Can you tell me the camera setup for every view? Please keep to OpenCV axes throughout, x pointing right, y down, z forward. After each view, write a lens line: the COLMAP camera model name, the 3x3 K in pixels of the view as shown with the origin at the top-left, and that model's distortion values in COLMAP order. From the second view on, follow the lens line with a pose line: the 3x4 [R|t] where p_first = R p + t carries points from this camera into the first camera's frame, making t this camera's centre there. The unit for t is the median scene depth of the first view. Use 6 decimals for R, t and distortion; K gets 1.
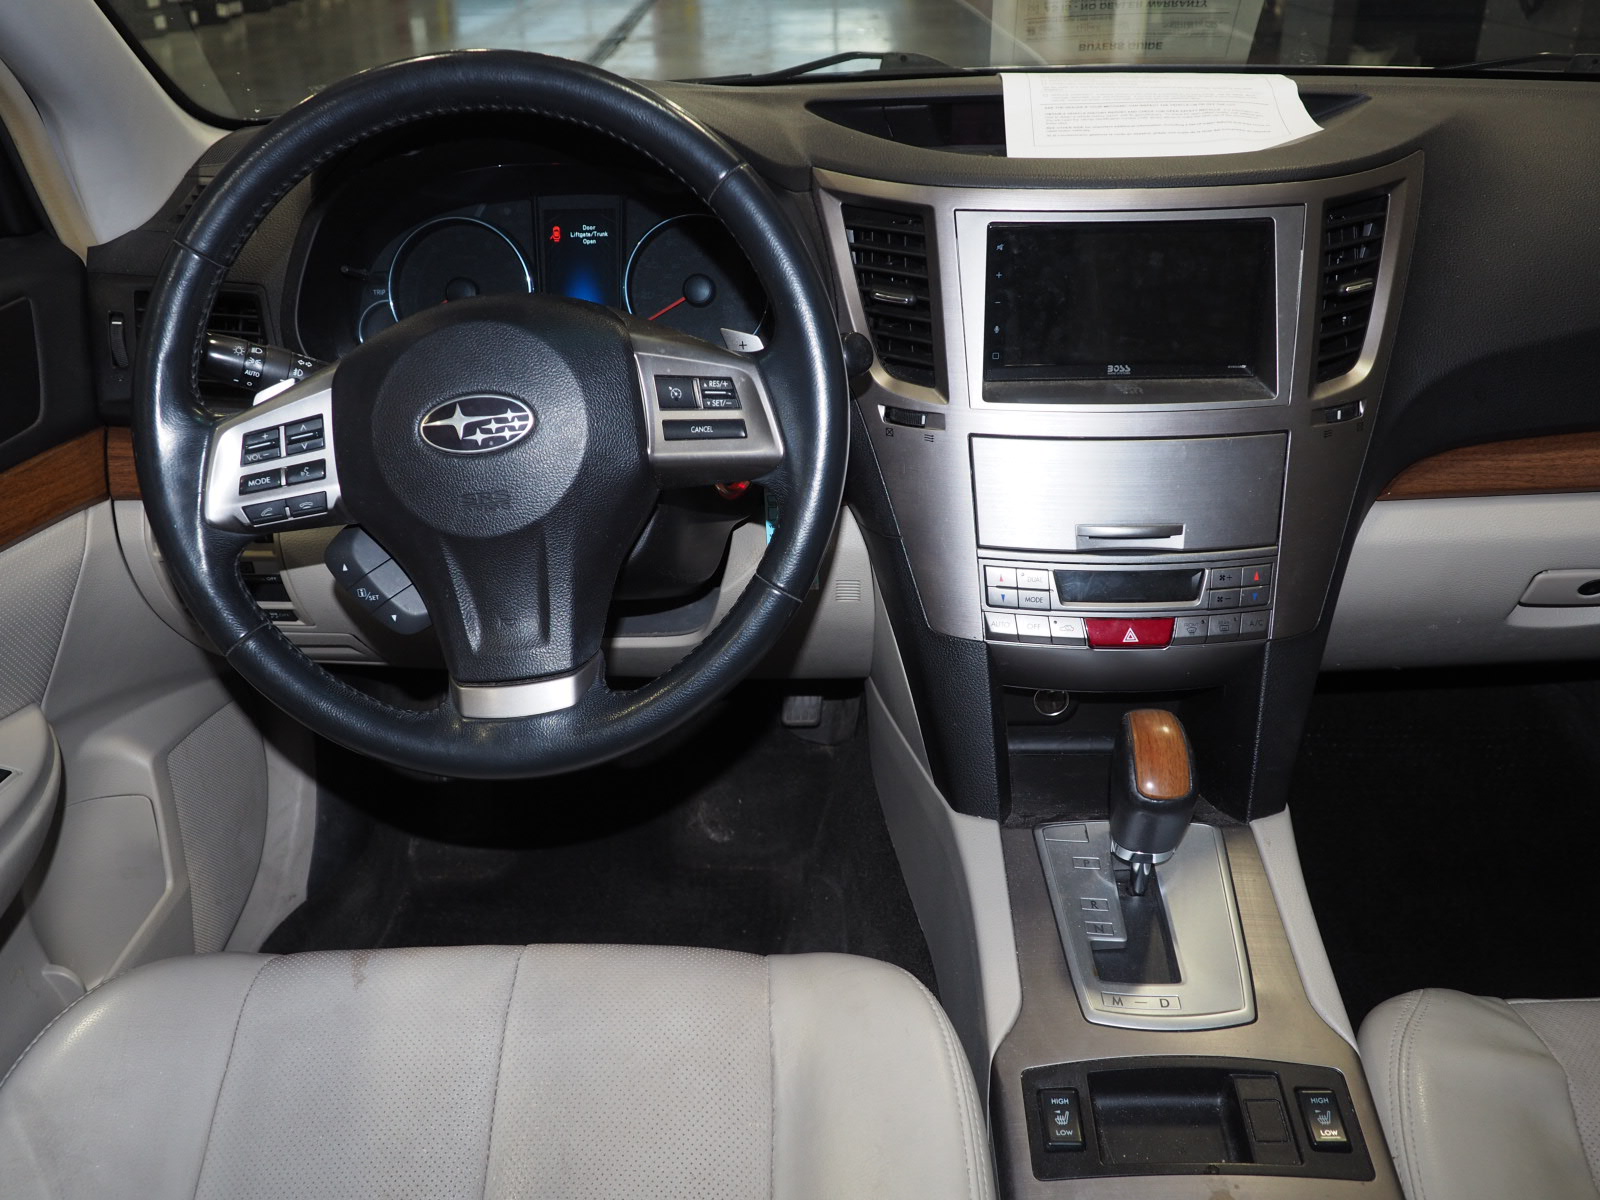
lens RADIAL K [[1349.7, 0, 800.0], [0, 1349.7, 600.0], [0, 0, 1]] dist [-0.040957, 0.020252]
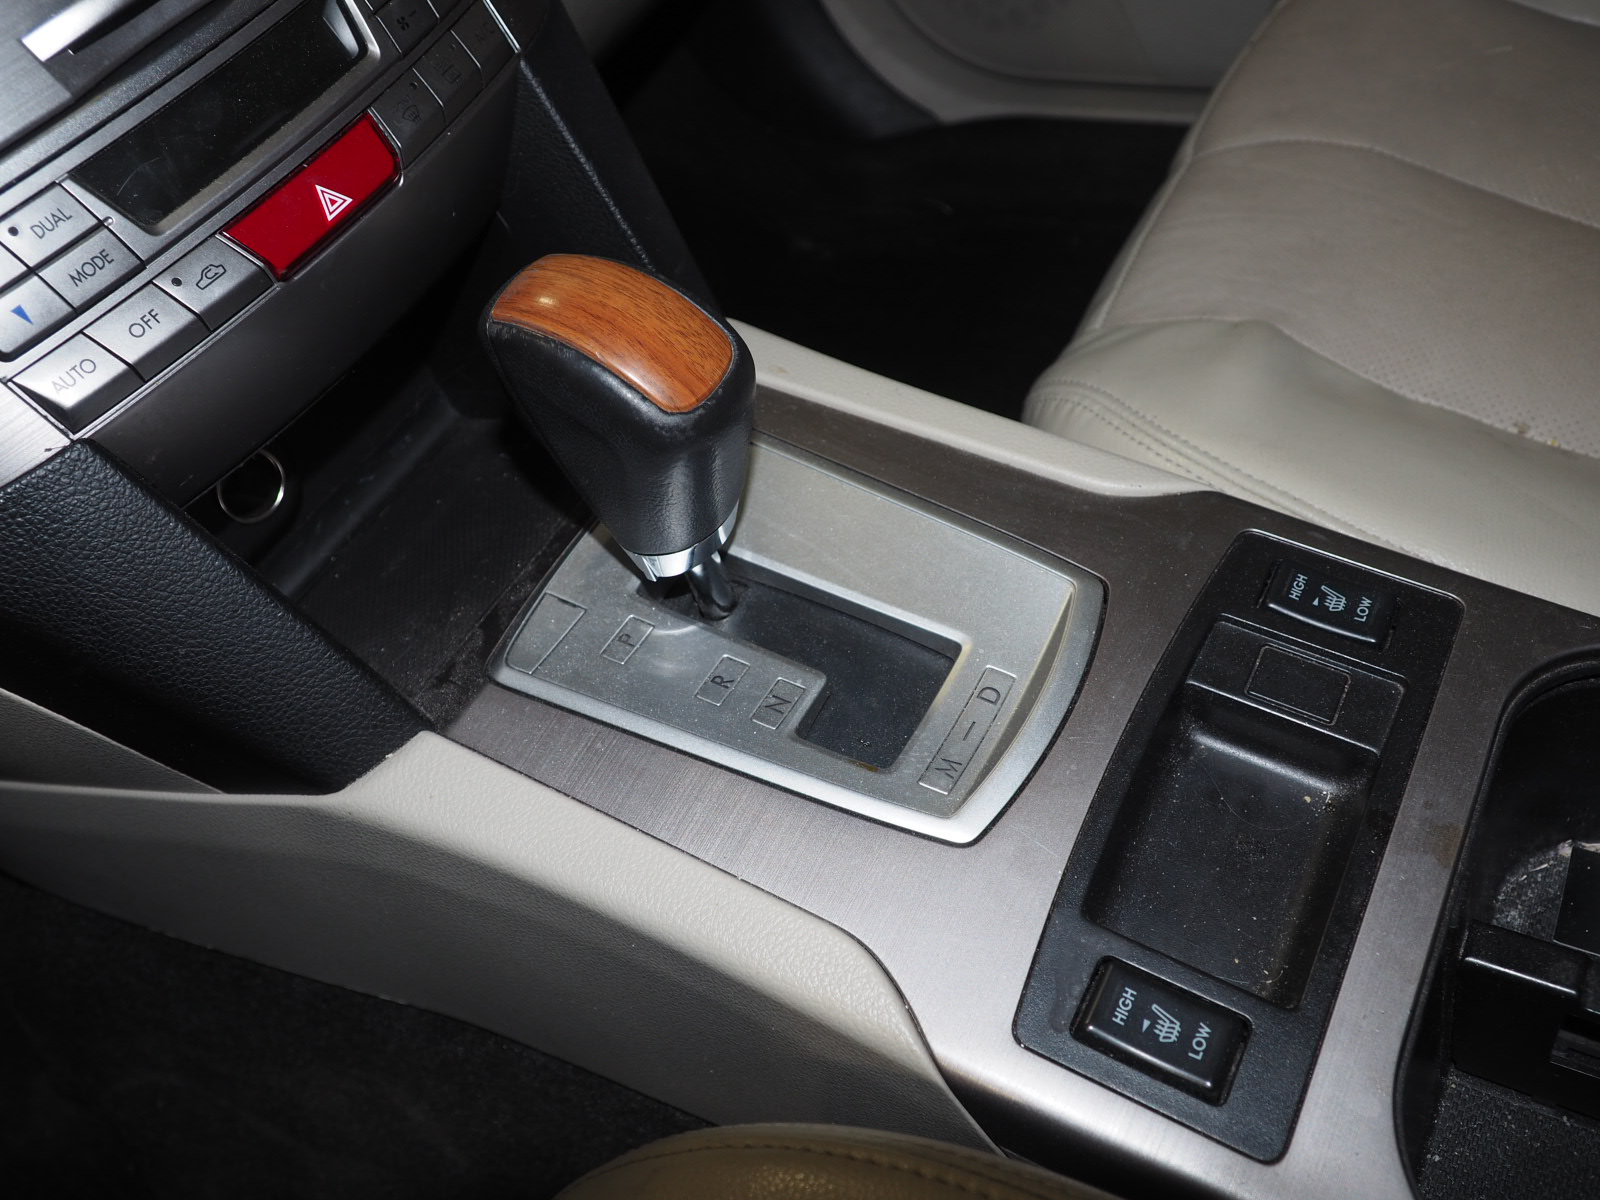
lens RADIAL K [[1349.7, 0, 800.0], [0, 1349.7, 600.0], [0, 0, 1]] dist [-0.040957, 0.020252]
pose [[0.475873, -0.706126, 0.524338, 0.005313], [0.599511, 0.696636, 0.394062, 0.036588], [-0.643530, 0.126822, 0.754841, 0.597624]]
